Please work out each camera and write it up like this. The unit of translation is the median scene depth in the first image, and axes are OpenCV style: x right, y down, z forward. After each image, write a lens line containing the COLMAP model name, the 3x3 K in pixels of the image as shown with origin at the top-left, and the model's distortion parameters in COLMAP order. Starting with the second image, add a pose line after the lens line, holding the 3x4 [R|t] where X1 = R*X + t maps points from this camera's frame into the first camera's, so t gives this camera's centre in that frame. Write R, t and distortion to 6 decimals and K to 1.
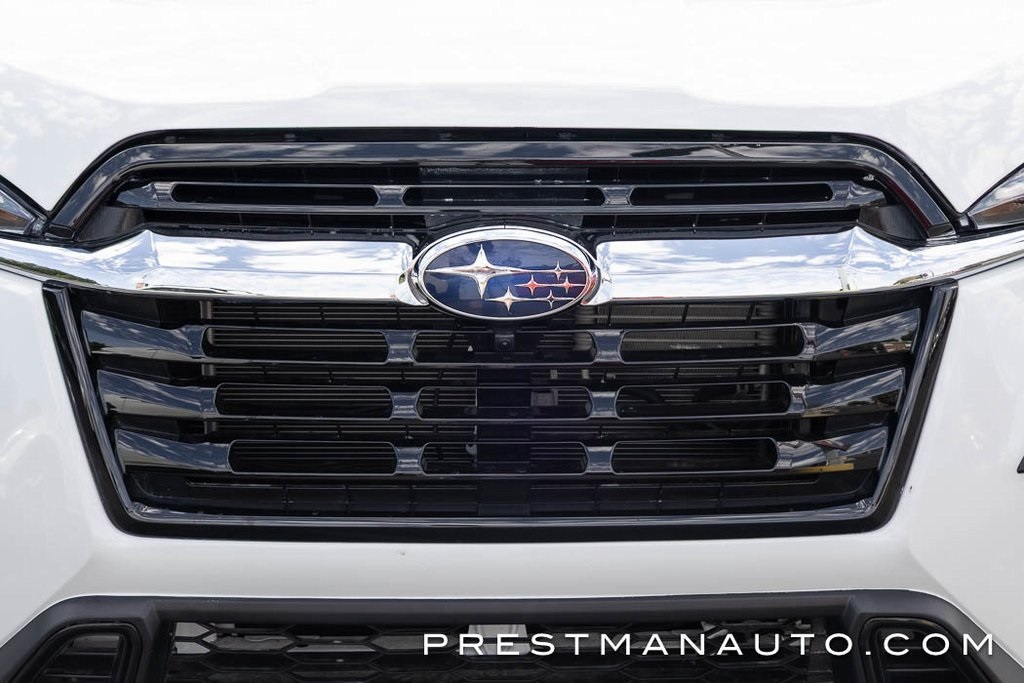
lens RADIAL K [[1757.6, 0, 512.0], [0, 1757.6, 341.5], [0, 0, 1]] dist [0.008918, 0.058287]
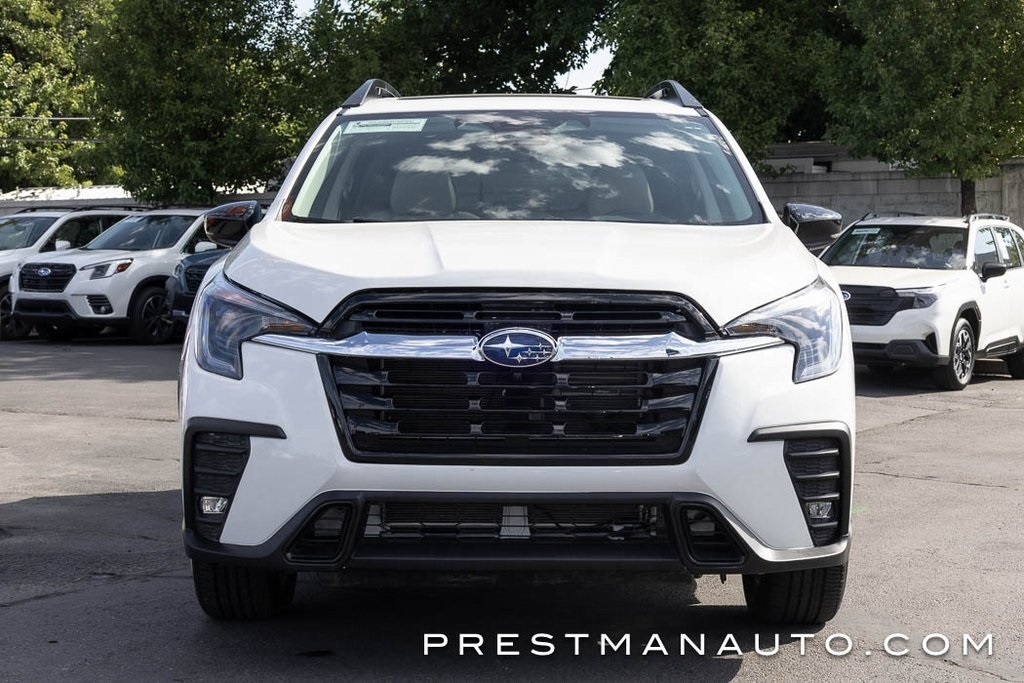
lens RADIAL K [[1945.7, 0, 512.0], [0, 1945.7, 341.5], [0, 0, 1]] dist [-0.027566, -0.071597]
pose [[0.999543, 0.005115, -0.029787, 0.063252], [-0.009726, 0.987584, -0.156790, 0.349082], [0.028615, 0.157008, 0.987183, -1.512347]]
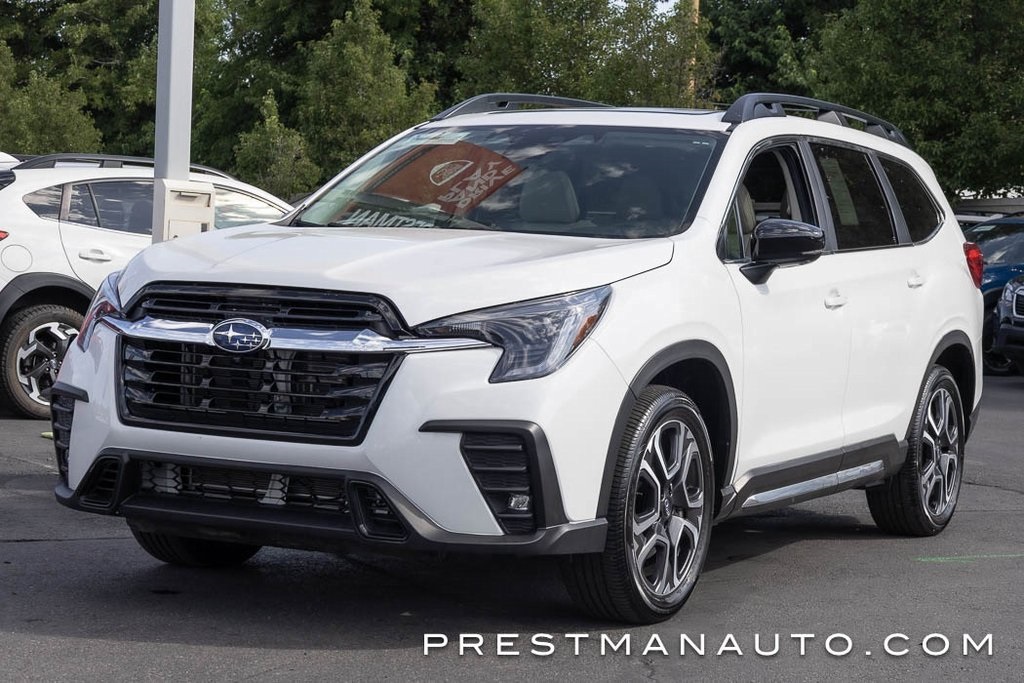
lens RADIAL K [[2233.7, 0, 512.0], [0, 2233.7, 341.5], [0, 0, 1]] dist [0.050862, 0.238700]
pose [[0.862422, 0.054326, -0.503266, 2.038160], [-0.137354, 0.982038, -0.129368, 0.348995], [0.487198, 0.180695, 0.854393, -1.694040]]
